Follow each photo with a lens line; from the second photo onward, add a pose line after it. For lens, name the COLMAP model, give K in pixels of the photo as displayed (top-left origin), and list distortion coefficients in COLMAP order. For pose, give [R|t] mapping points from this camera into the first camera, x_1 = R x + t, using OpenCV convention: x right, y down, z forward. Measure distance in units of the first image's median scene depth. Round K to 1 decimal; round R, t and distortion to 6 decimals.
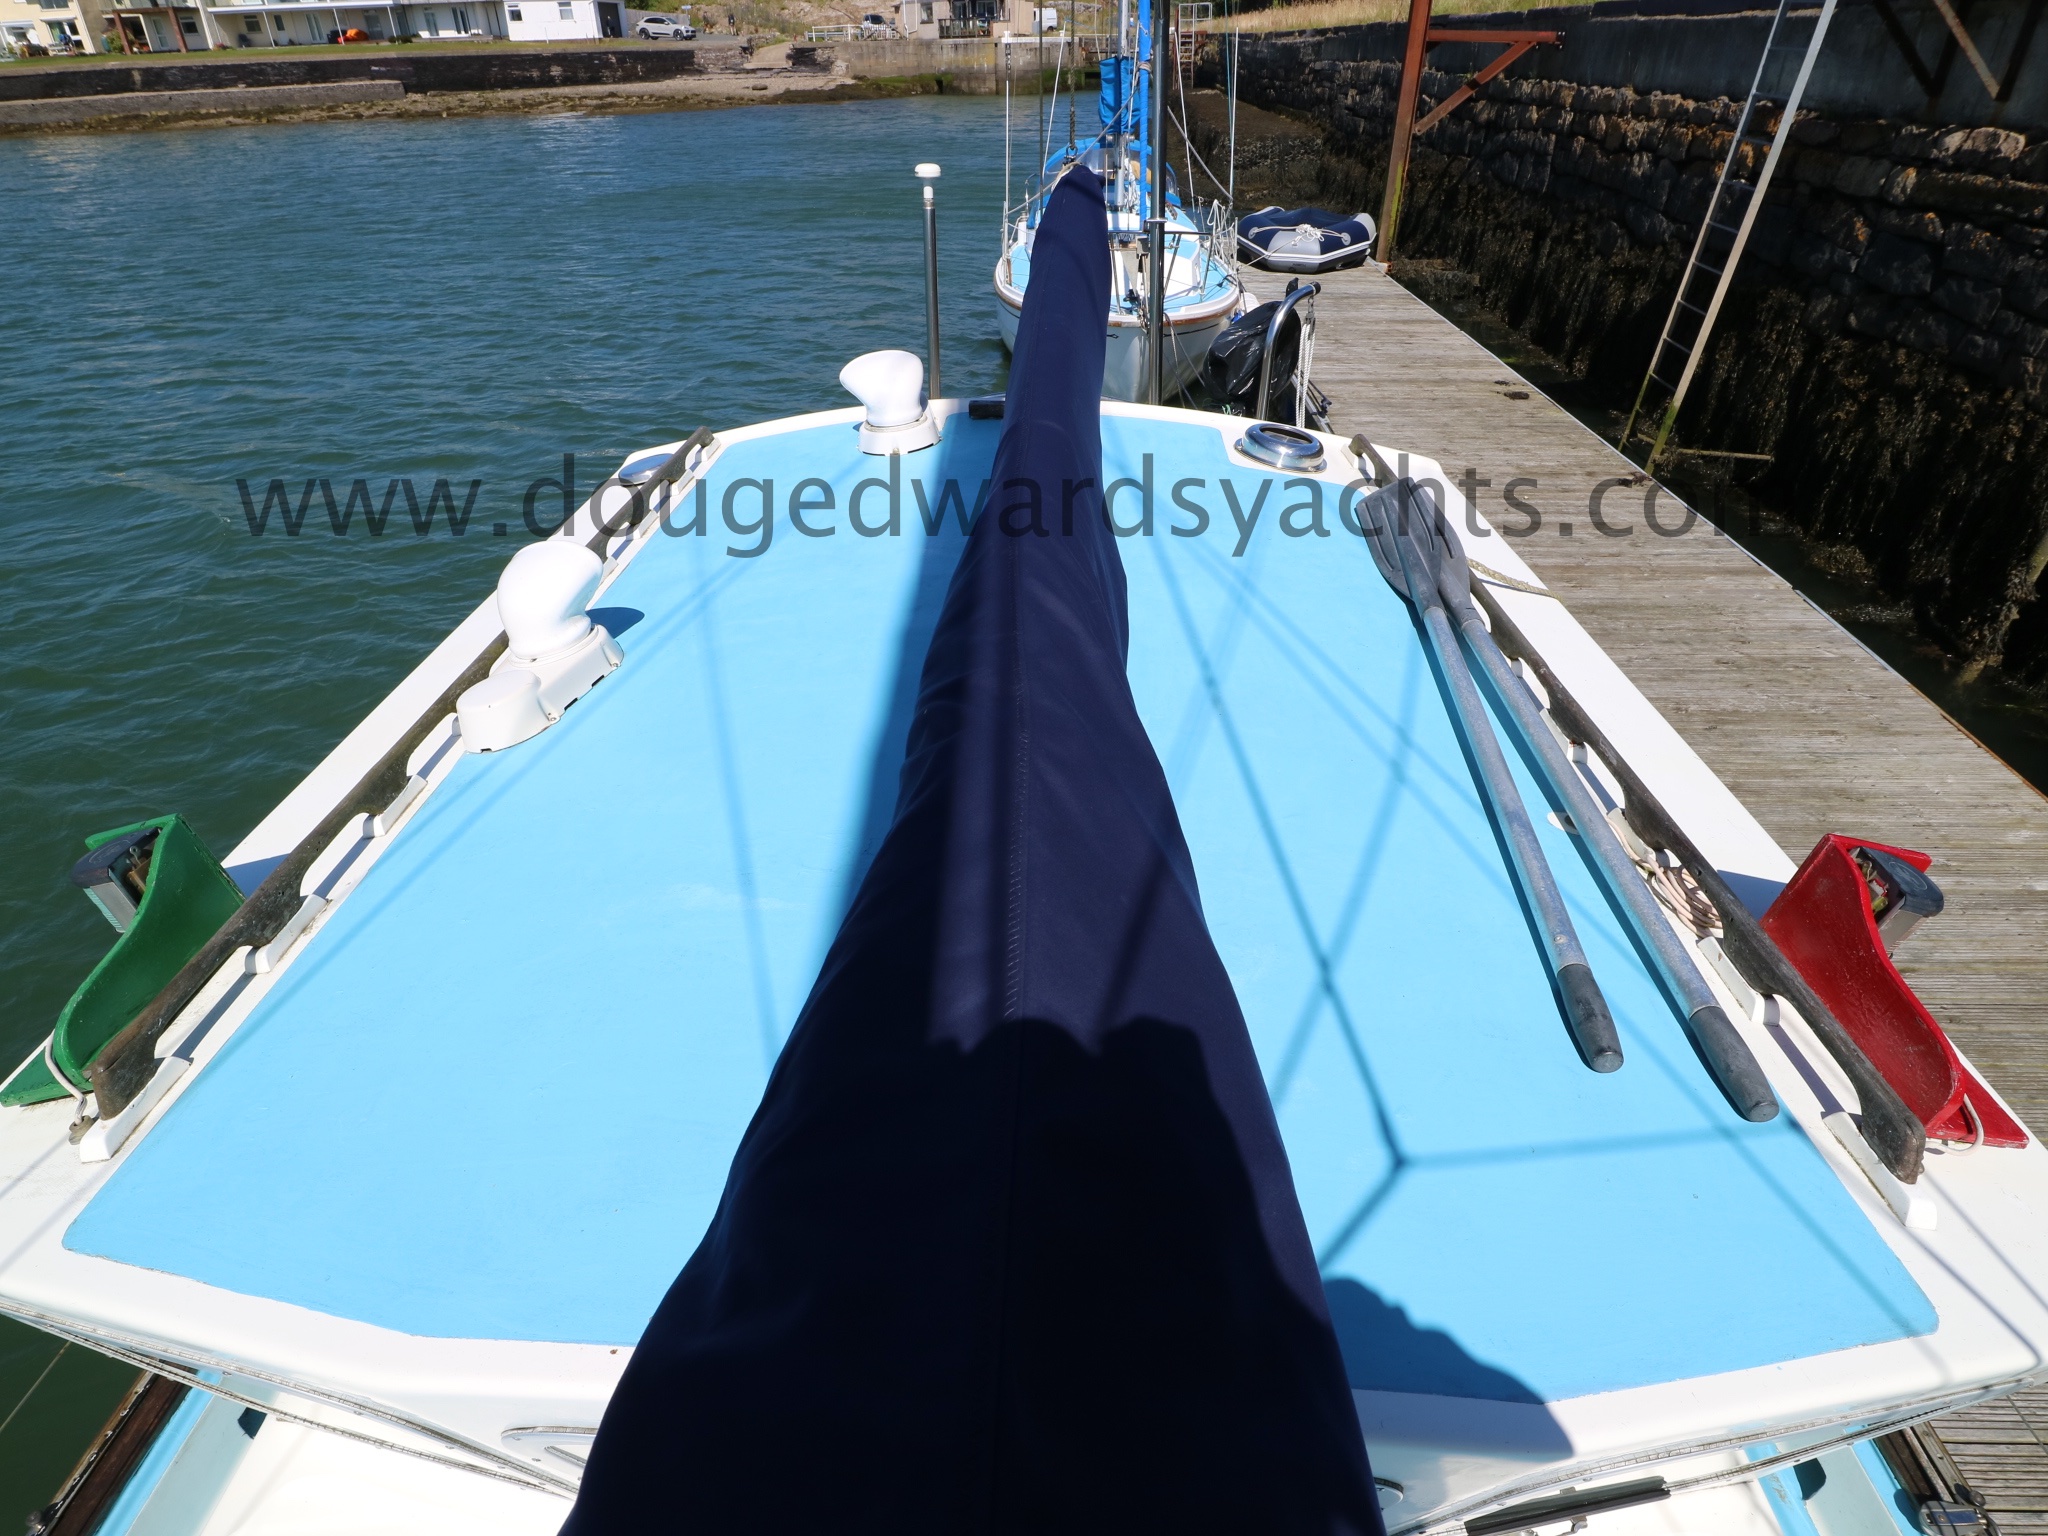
lens RADIAL K [[1078.0, 0, 1024.0], [0, 1078.0, 768.0], [0, 0, 1]] dist [-0.002863, -0.001106]
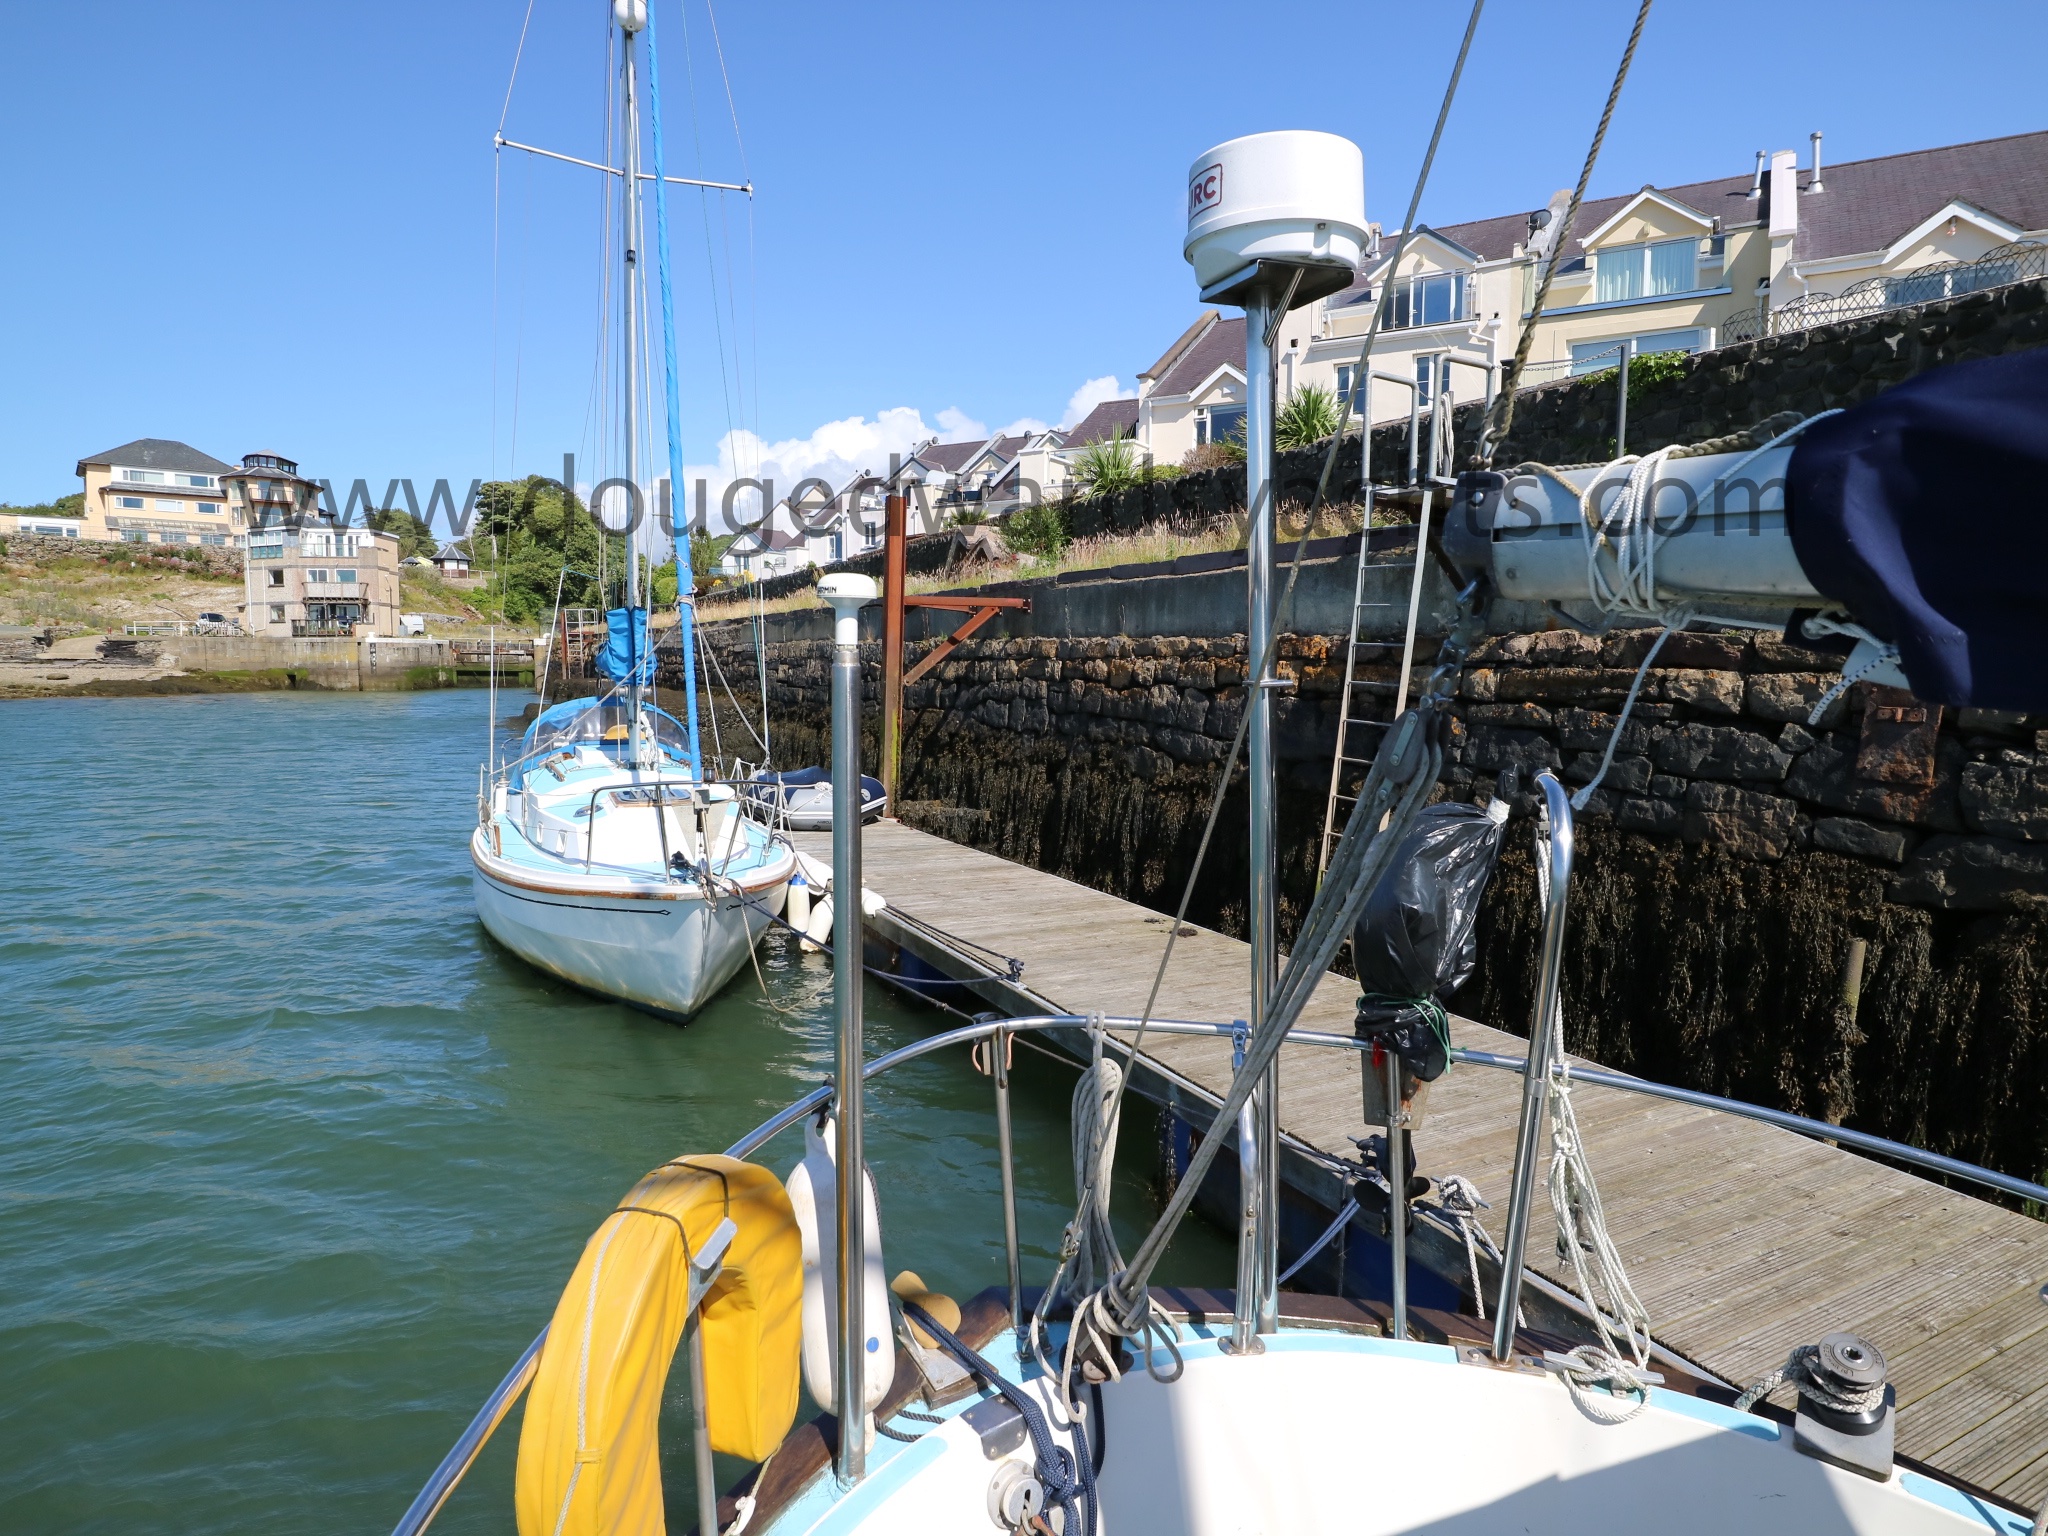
lens RADIAL K [[1143.4, 0, 1024.0], [0, 1143.4, 768.0], [0, 0, 1]] dist [-0.046675, -0.000812]
pose [[0.866860, -0.039098, 0.497016, -0.059546], [0.270030, 0.874849, -0.402147, -0.061782], [-0.419091, 0.482815, 0.768930, 0.160765]]
